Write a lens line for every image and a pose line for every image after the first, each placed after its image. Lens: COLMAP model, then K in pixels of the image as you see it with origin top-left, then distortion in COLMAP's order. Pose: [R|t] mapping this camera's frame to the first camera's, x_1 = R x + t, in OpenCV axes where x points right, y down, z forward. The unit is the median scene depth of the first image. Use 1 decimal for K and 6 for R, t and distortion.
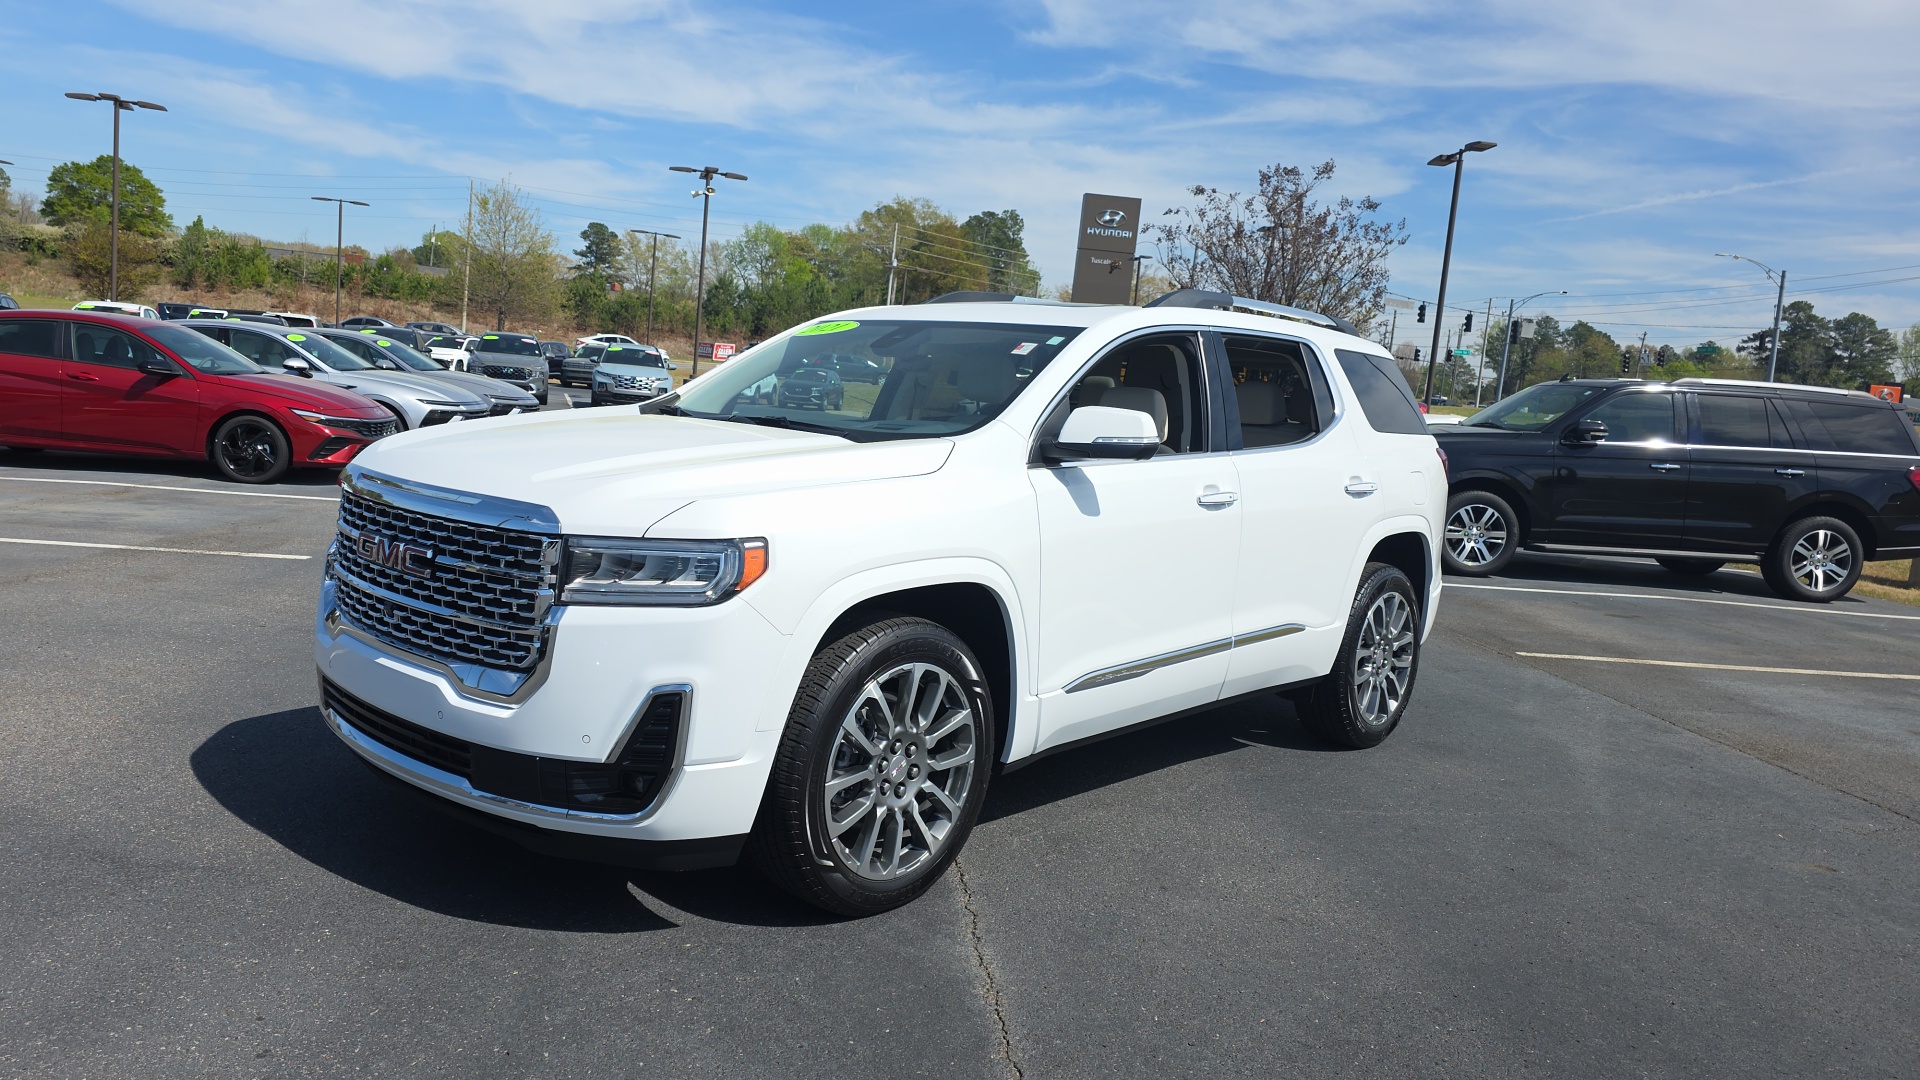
lens RADIAL K [[1323.7, 0, 912.0], [0, 1323.7, 562.8], [0, 0, 1]] dist [0.072313, -0.105981]
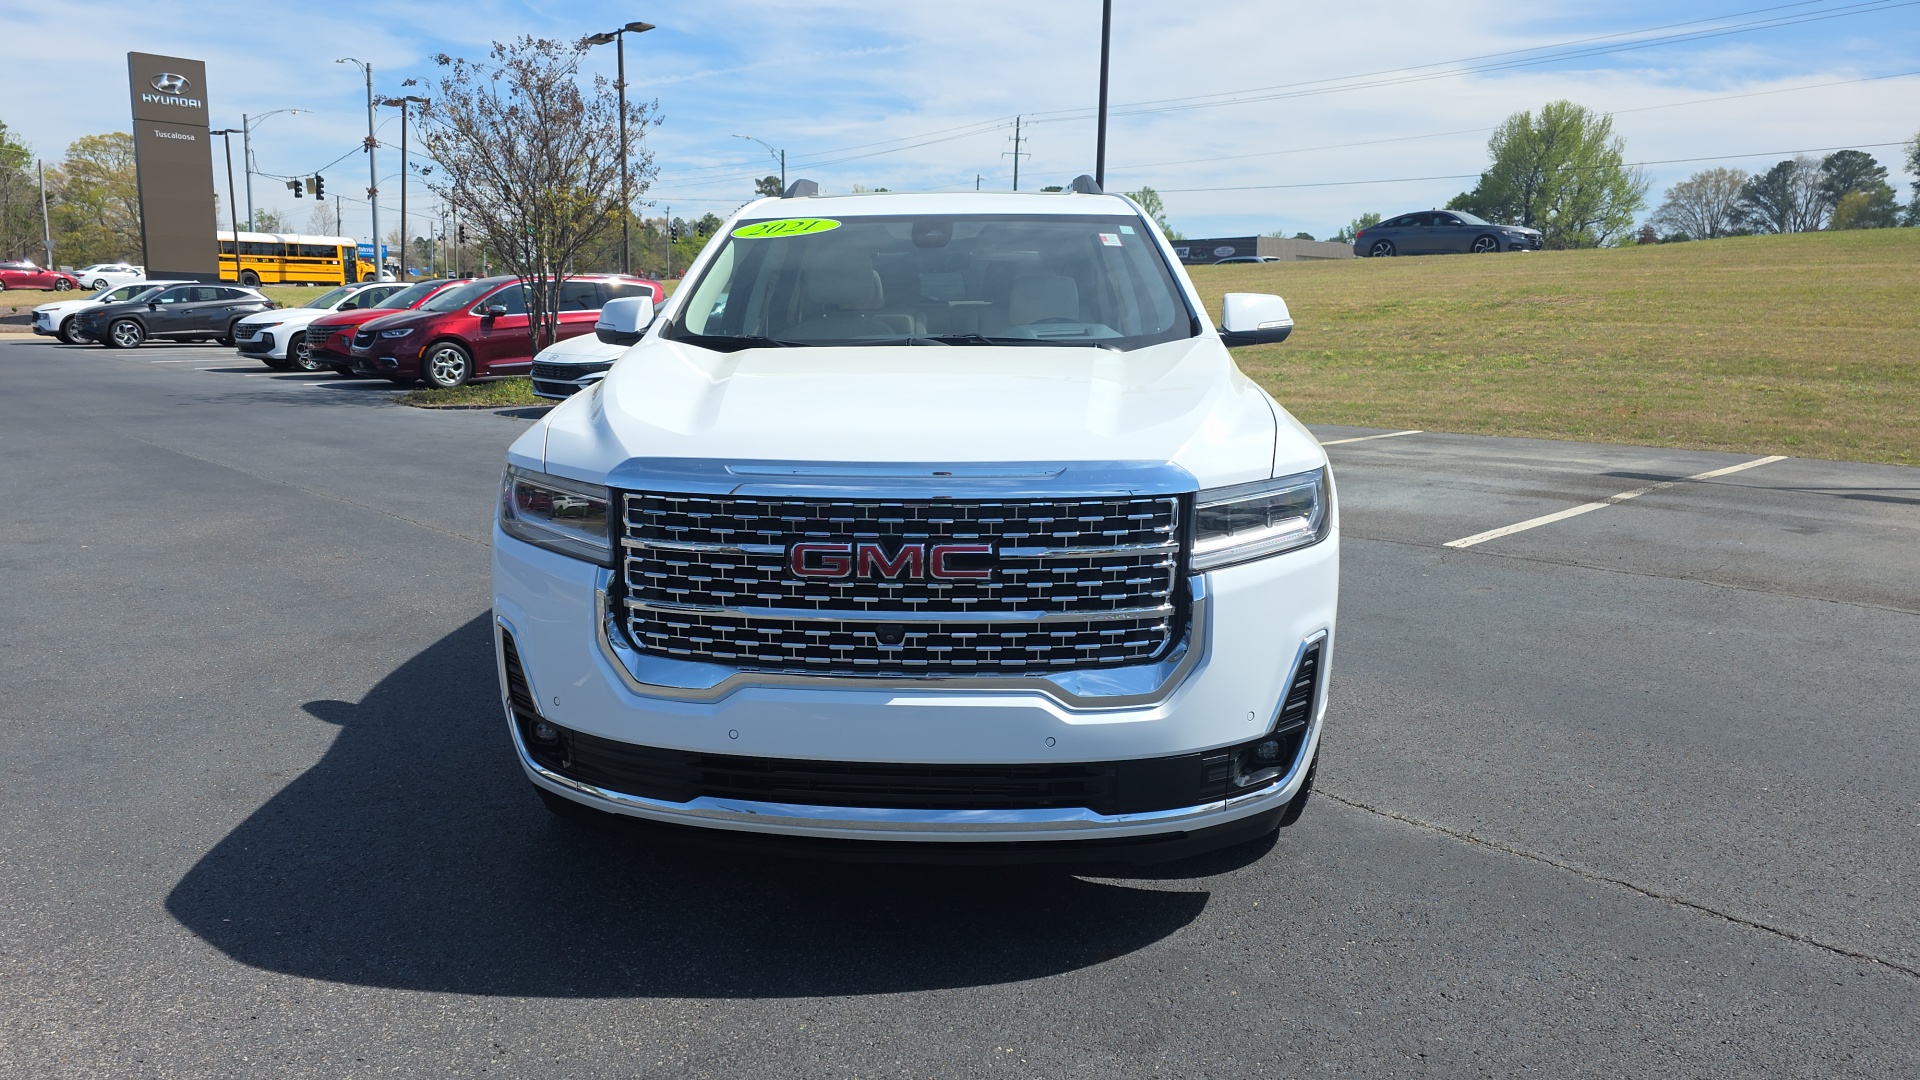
lens RADIAL K [[1291.3, 0, 950.6], [0, 1291.3, 585.6], [0, 0, 1]] dist [0.057683, -0.067248]
pose [[0.757503, -0.207352, 0.619028, -0.550192], [0.139187, 0.977713, 0.157175, -0.069175], [-0.637822, -0.032900, 0.769481, 0.283804]]
